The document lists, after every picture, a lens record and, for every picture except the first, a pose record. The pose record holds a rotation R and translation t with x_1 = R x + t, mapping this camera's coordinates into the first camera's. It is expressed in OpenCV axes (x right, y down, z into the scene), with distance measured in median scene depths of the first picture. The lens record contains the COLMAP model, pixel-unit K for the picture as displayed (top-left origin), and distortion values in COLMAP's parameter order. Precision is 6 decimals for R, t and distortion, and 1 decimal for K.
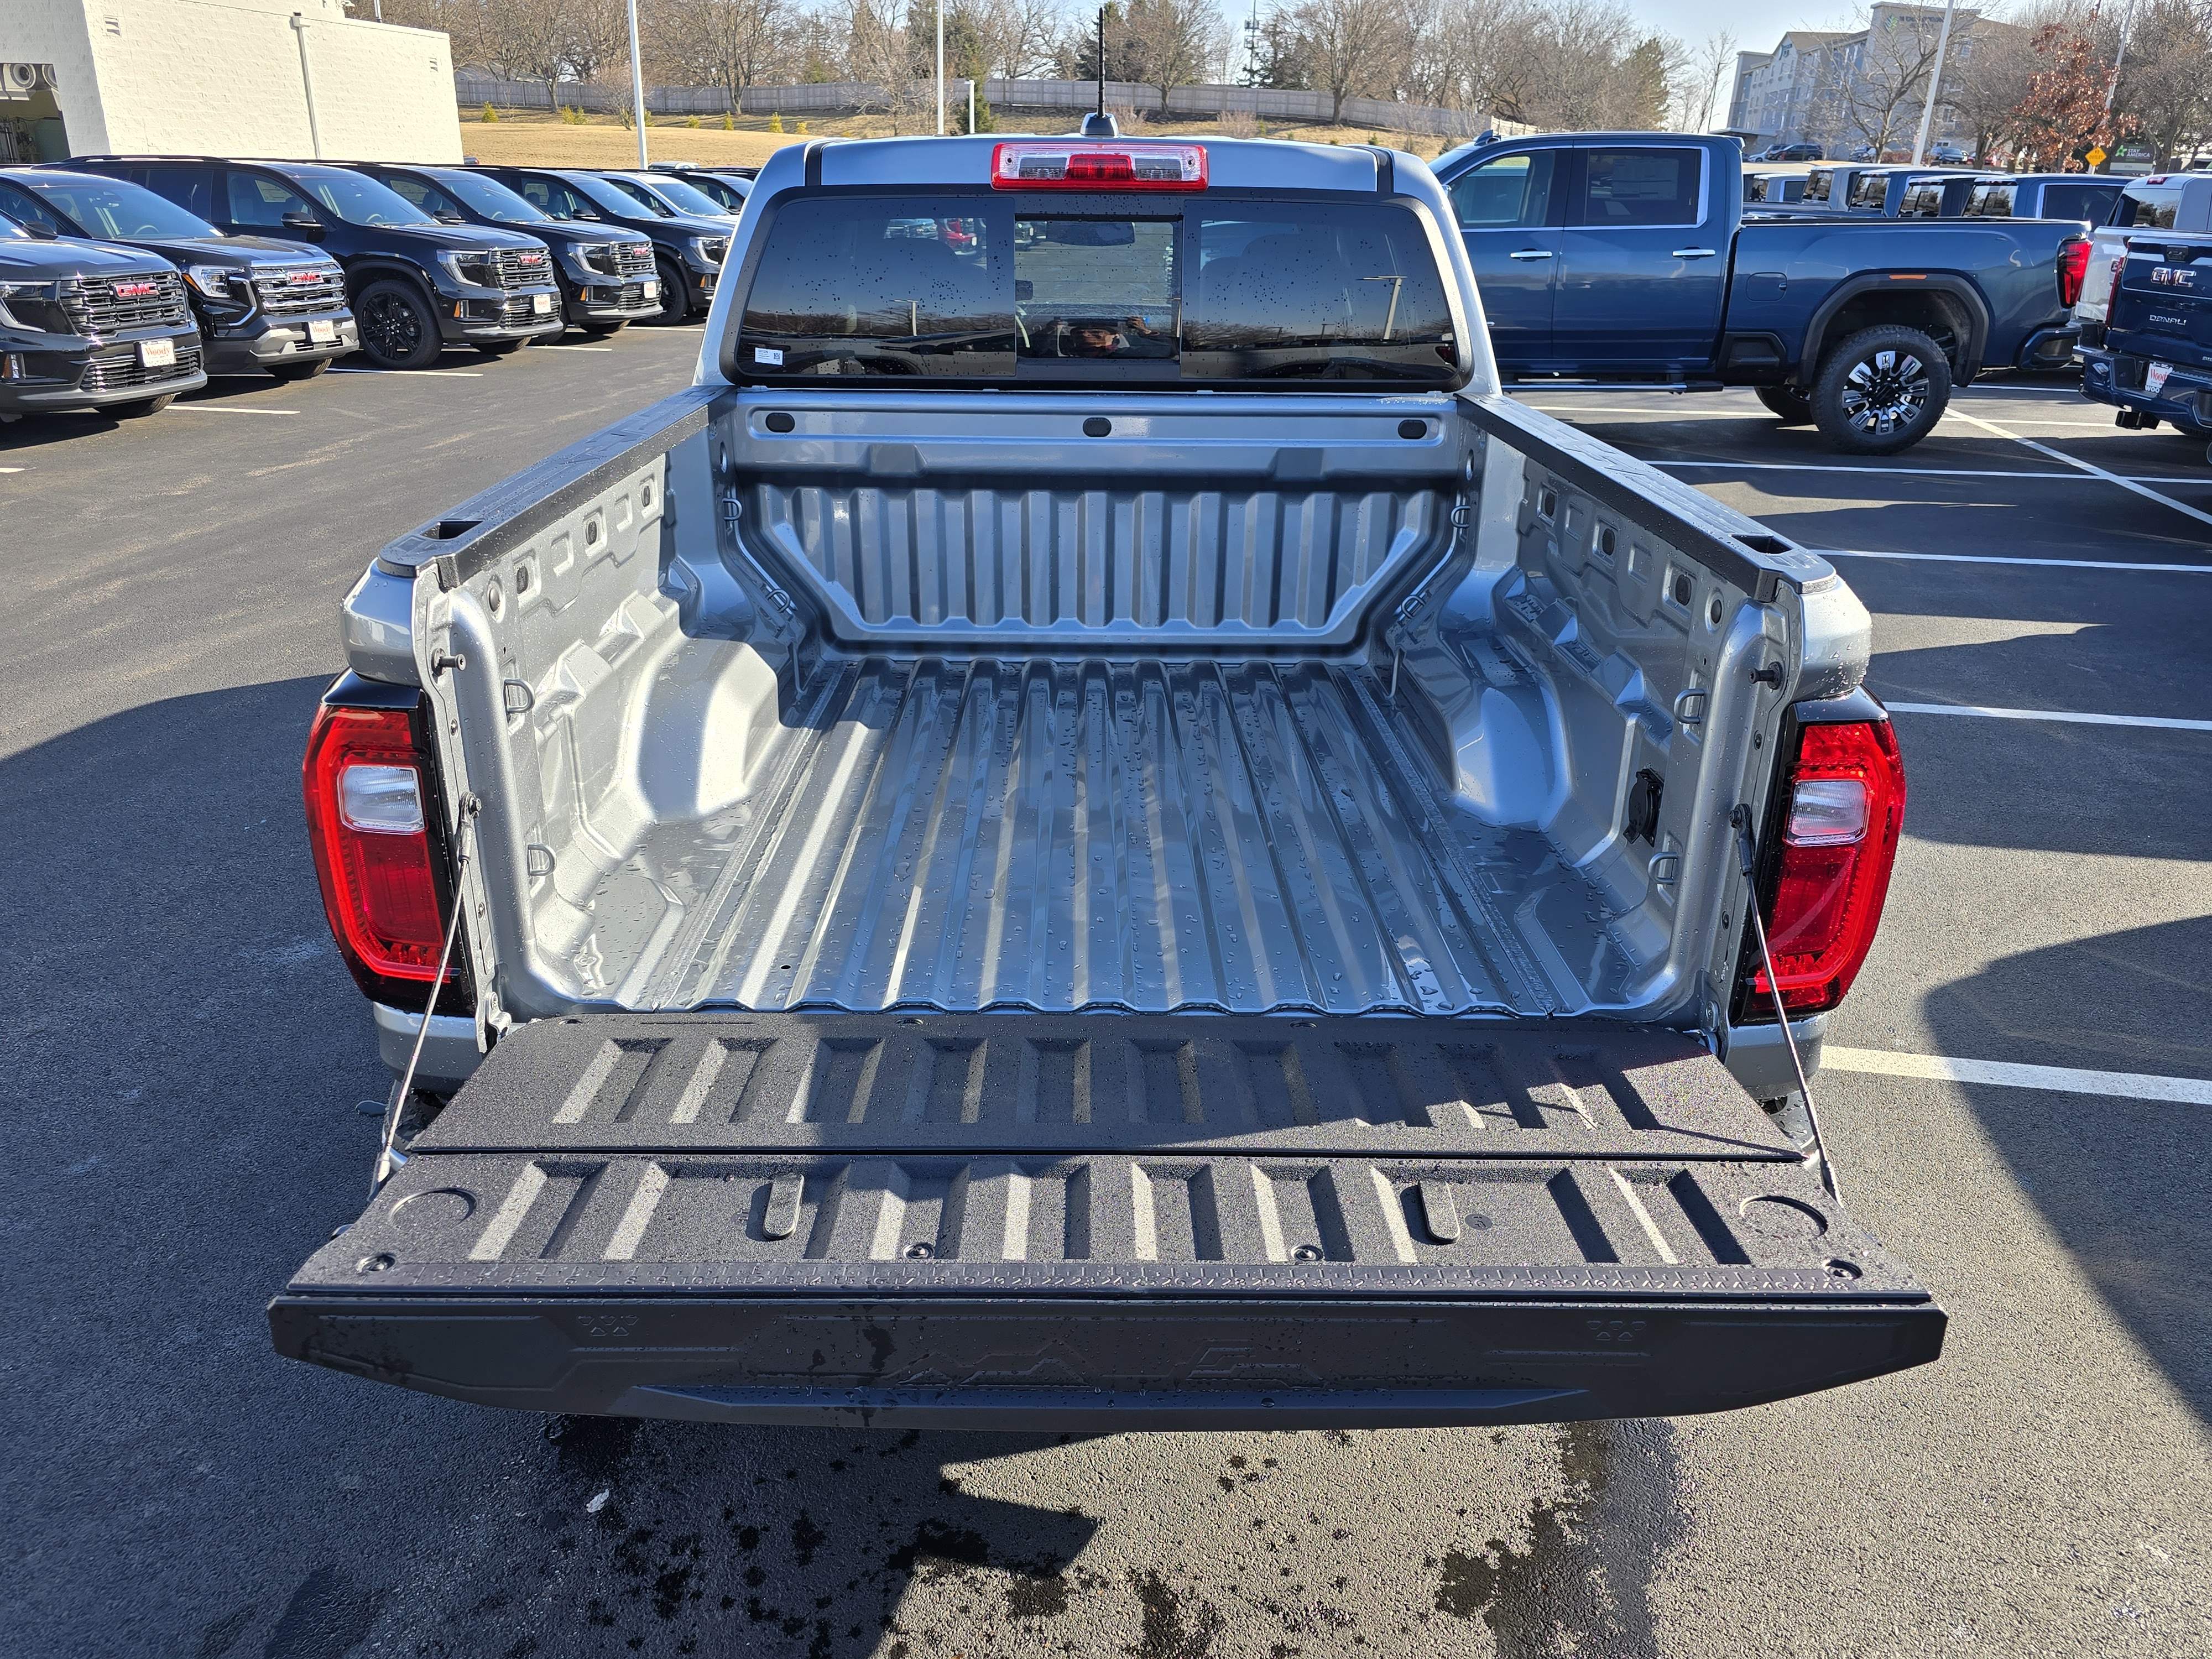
lens RADIAL K [[1600.8, 0, 1100.3], [0, 1600.8, 856.1], [0, 0, 1]] dist [0.069951, -0.062514]
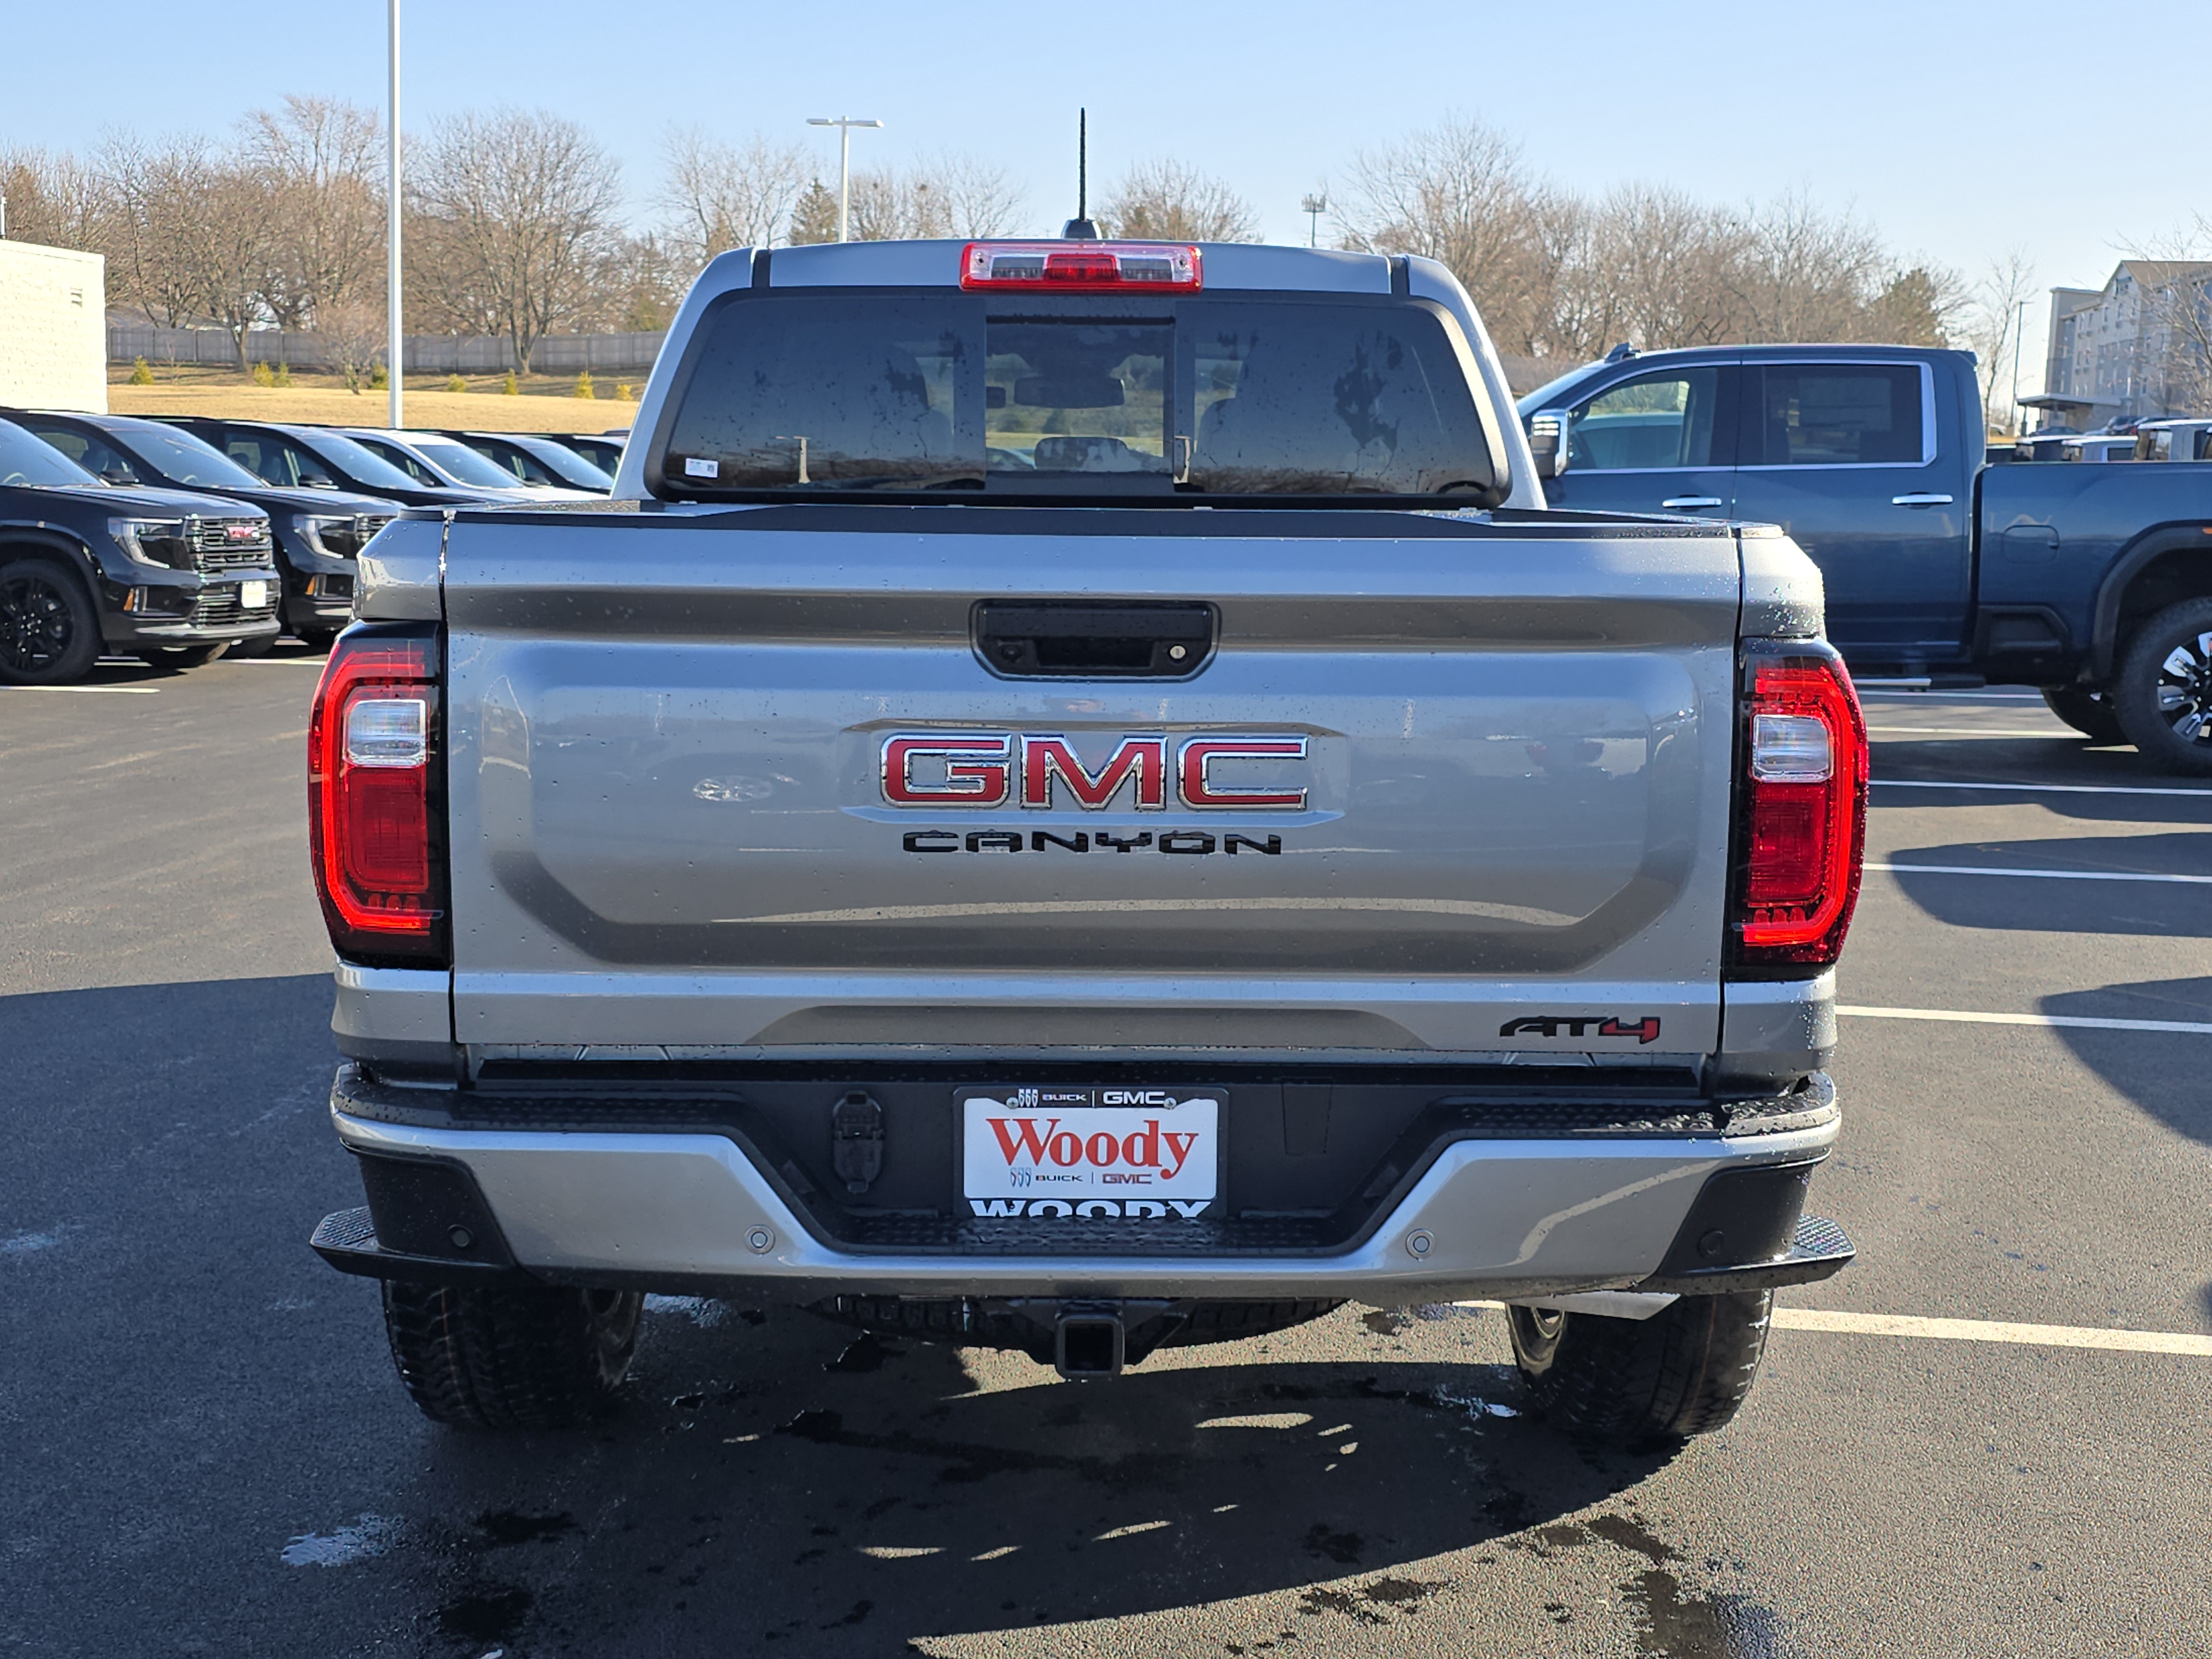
lens RADIAL K [[2708.0, 0, 1094.5], [0, 2708.0, 840.7], [0, 0, 1]] dist [0.162923, -0.385362]
pose [[0.999986, -0.001605, 0.005043, -0.000194], [0.002859, 0.965691, -0.259678, 0.050900], [-0.004453, 0.259689, 0.965682, -0.070245]]
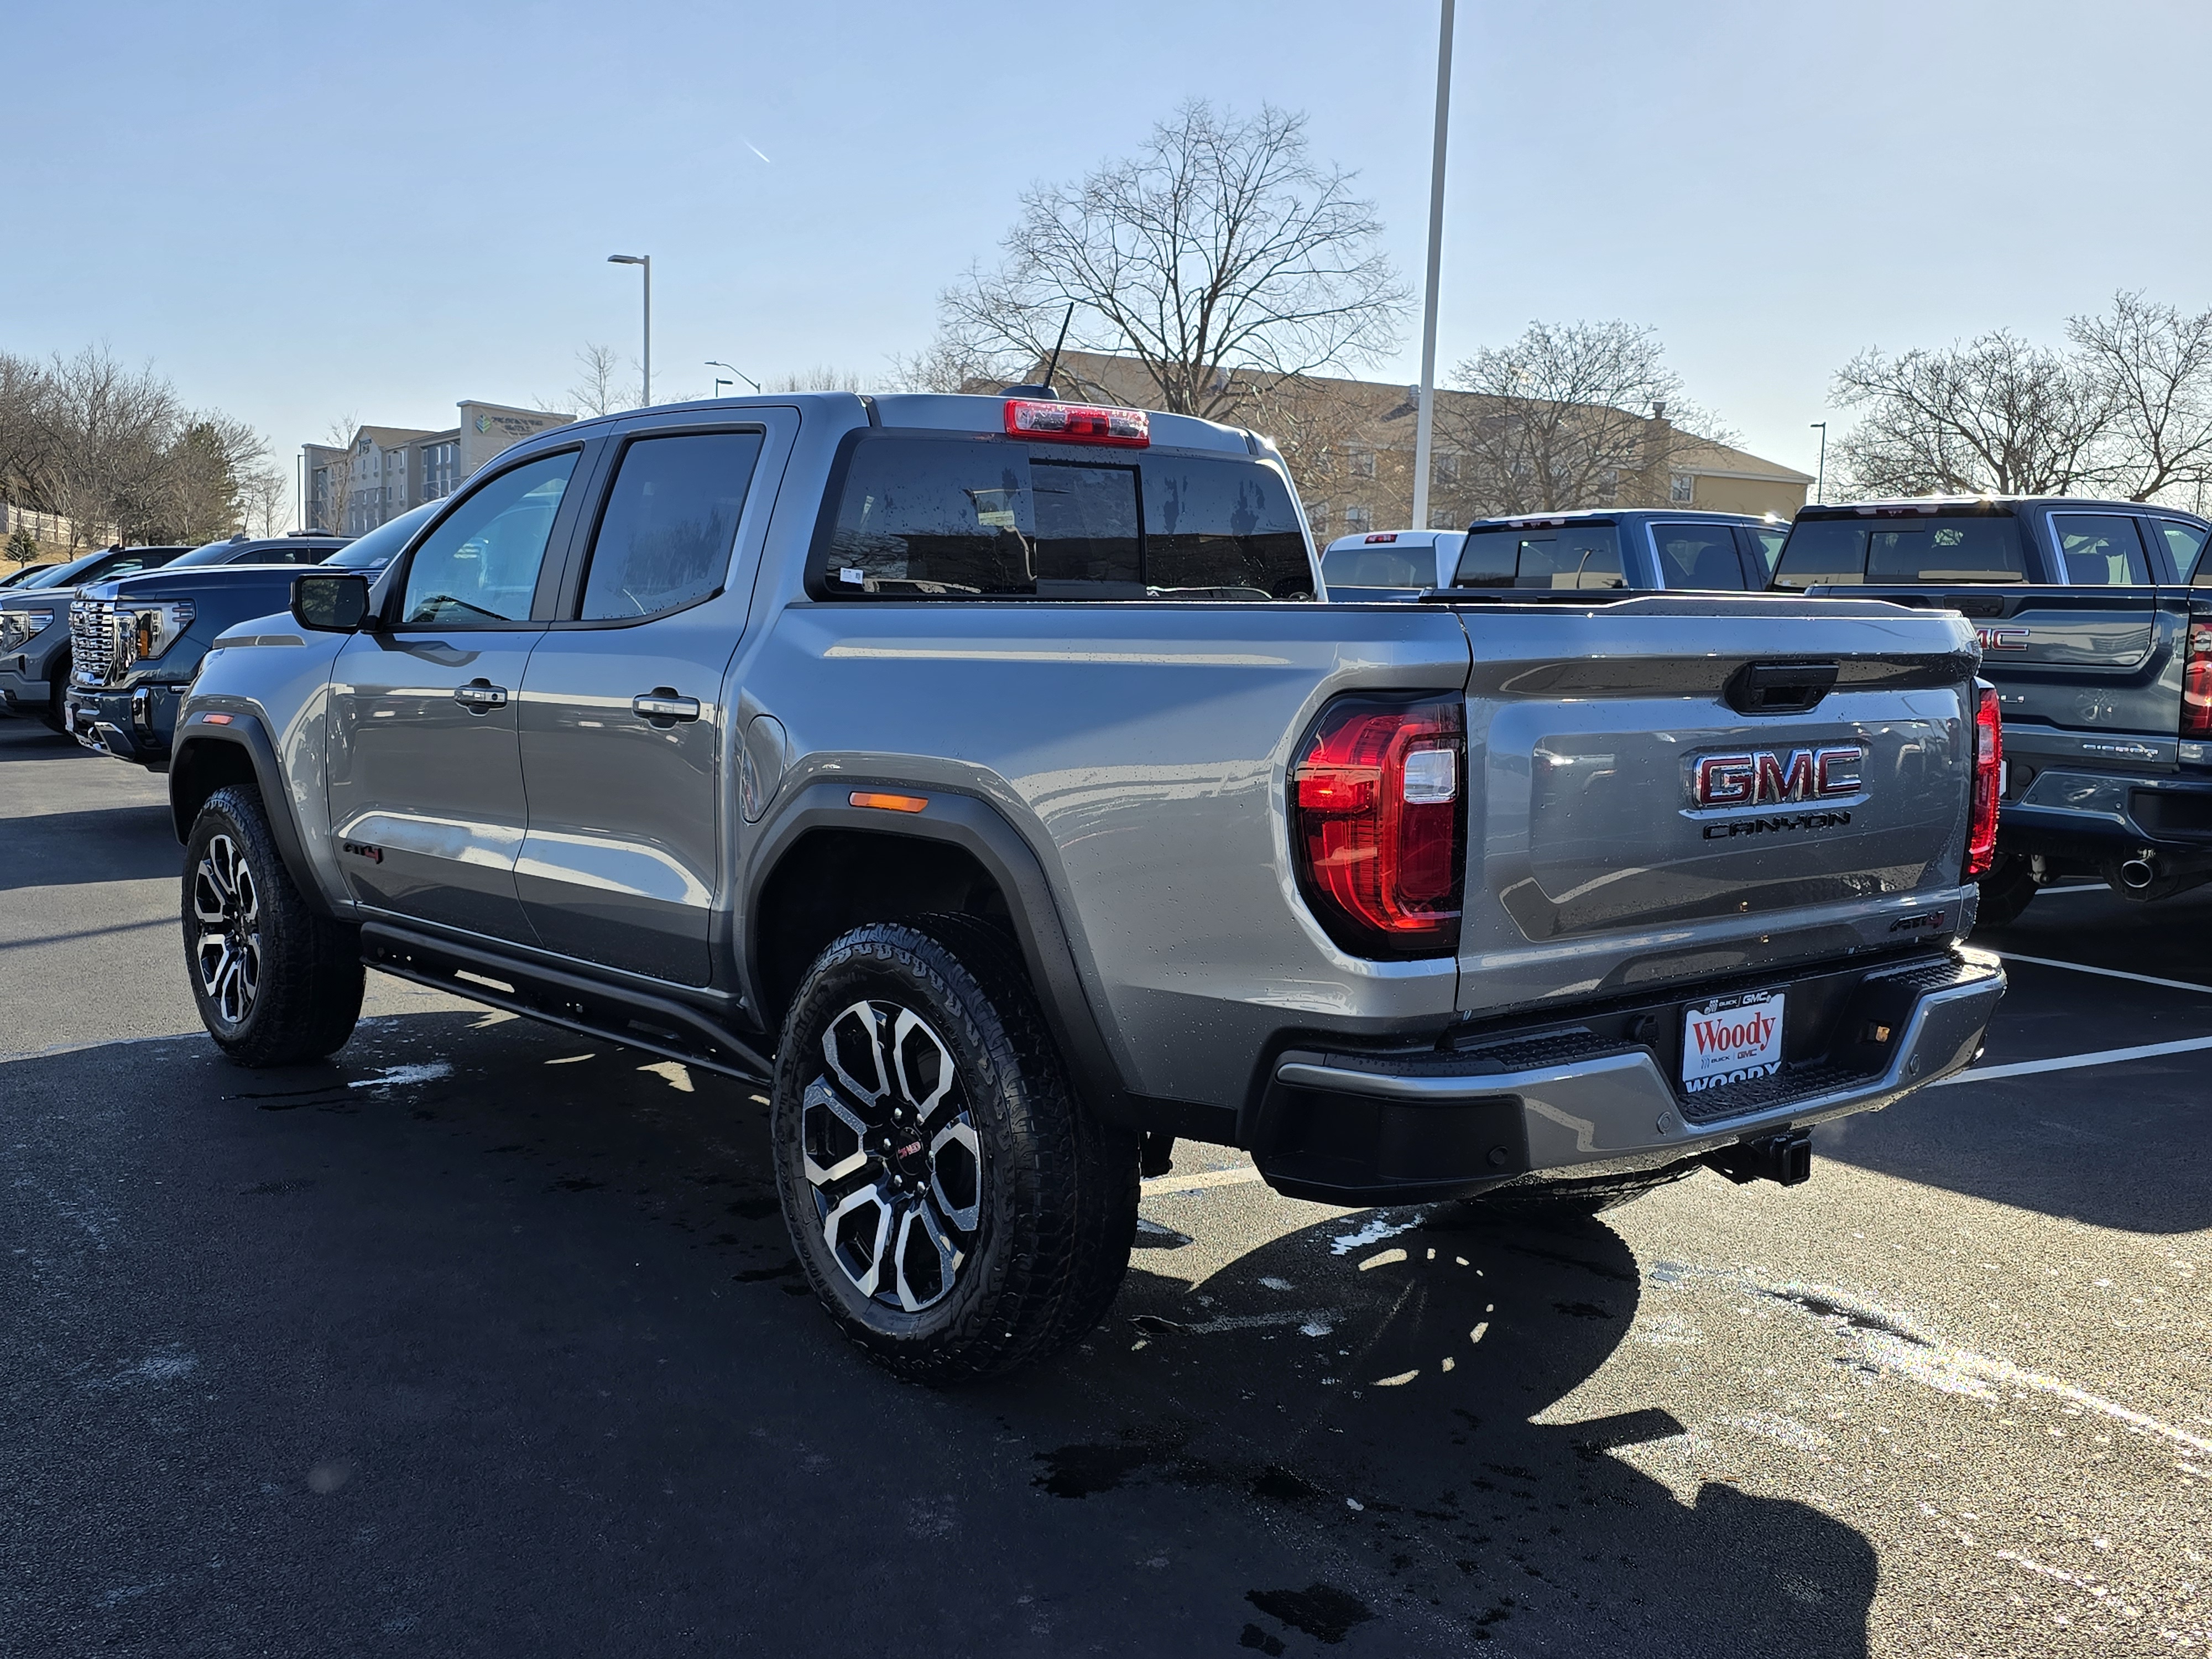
lens RADIAL K [[2191.6, 0, 1085.5], [0, 2191.6, 838.7], [0, 0, 1]] dist [0.103394, -0.210133]
pose [[0.767135, -0.068333, 0.637836, -0.191409], [0.244693, 0.950302, -0.192488, 0.030772], [-0.592984, 0.303738, 0.745730, -0.017942]]
